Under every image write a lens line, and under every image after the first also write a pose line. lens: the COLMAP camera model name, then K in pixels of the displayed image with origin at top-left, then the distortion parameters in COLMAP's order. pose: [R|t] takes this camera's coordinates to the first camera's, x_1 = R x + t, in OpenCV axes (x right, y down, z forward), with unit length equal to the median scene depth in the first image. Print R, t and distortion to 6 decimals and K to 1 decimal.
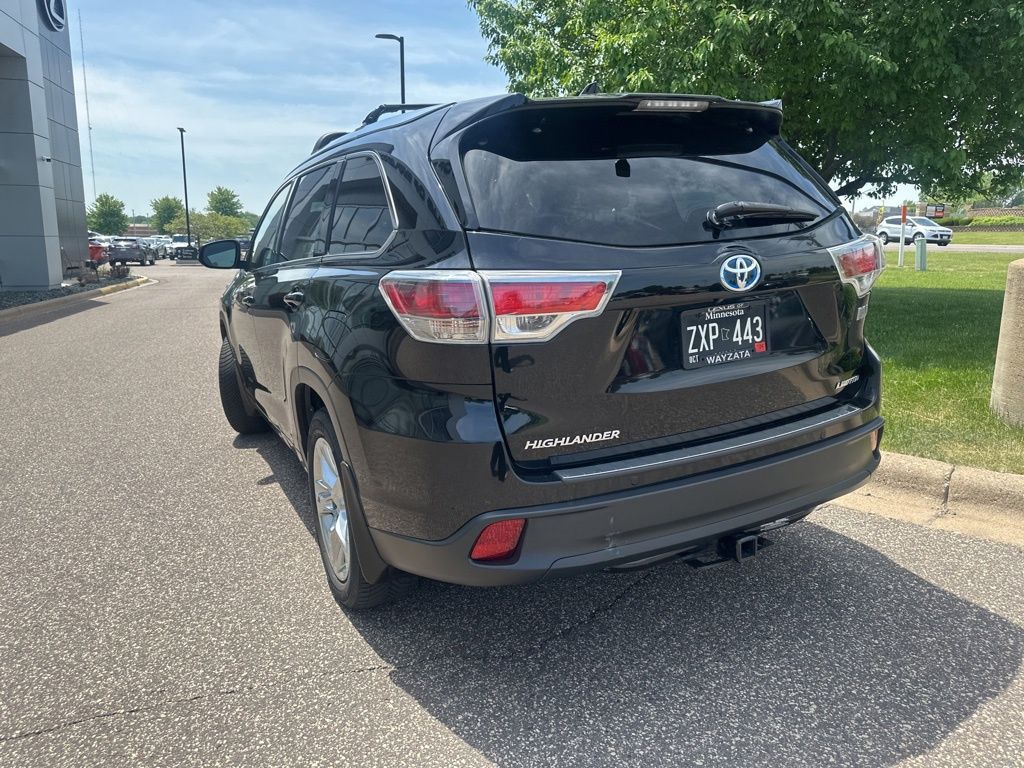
lens RADIAL K [[734.9, 0, 512.0], [0, 734.9, 384.0], [0, 0, 1]] dist [0.008582, -0.013426]
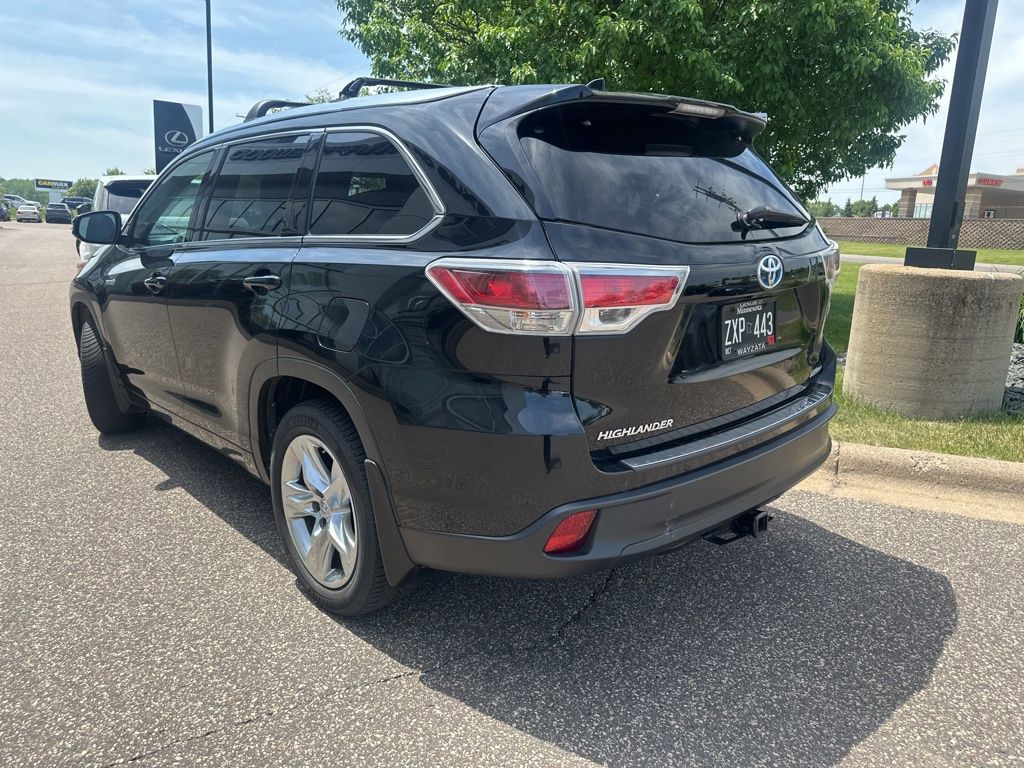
lens RADIAL K [[734.9, 0, 512.0], [0, 734.9, 384.0], [0, 0, 1]] dist [0.008582, -0.013426]
pose [[0.959562, -0.011651, 0.281256, -0.325150], [0.007202, 0.999832, 0.016846, -0.005504], [-0.281405, -0.014139, 0.959485, 0.054856]]
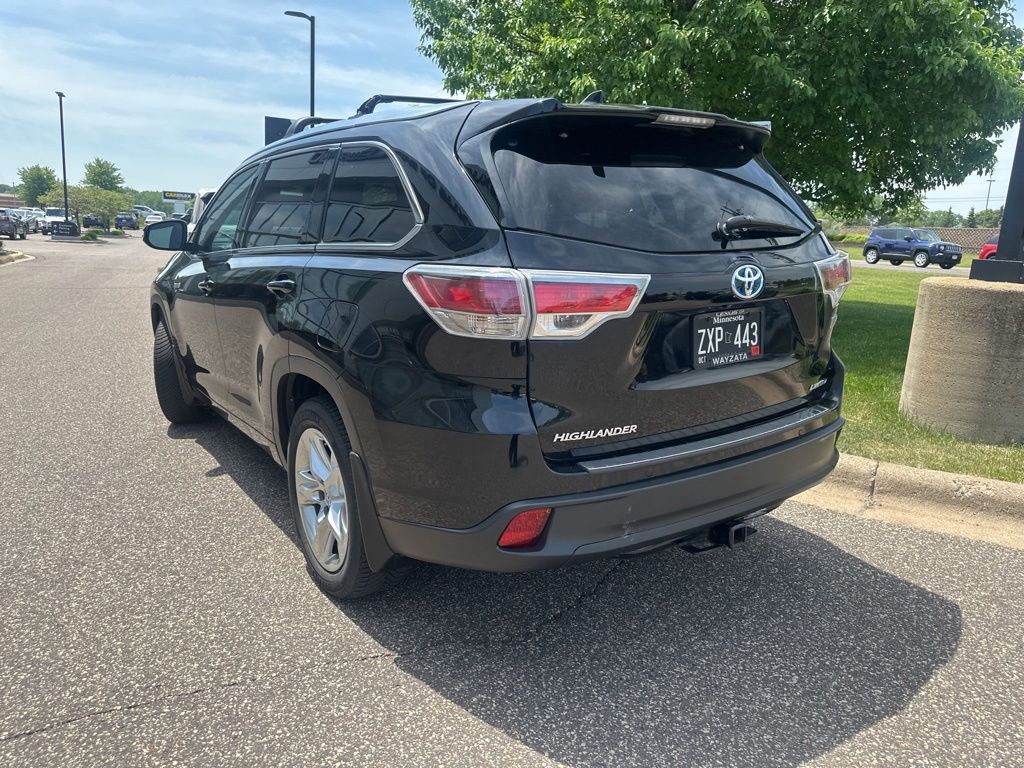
lens RADIAL K [[734.0, 0, 507.0], [0, 734.0, 394.3], [0, 0, 1]] dist [0.011182, -0.014272]
pose [[0.989290, 0.021302, 0.144398, -0.171961], [-0.024242, 0.999532, 0.018635, 0.002838], [-0.143933, -0.021936, 0.989344, -0.020176]]
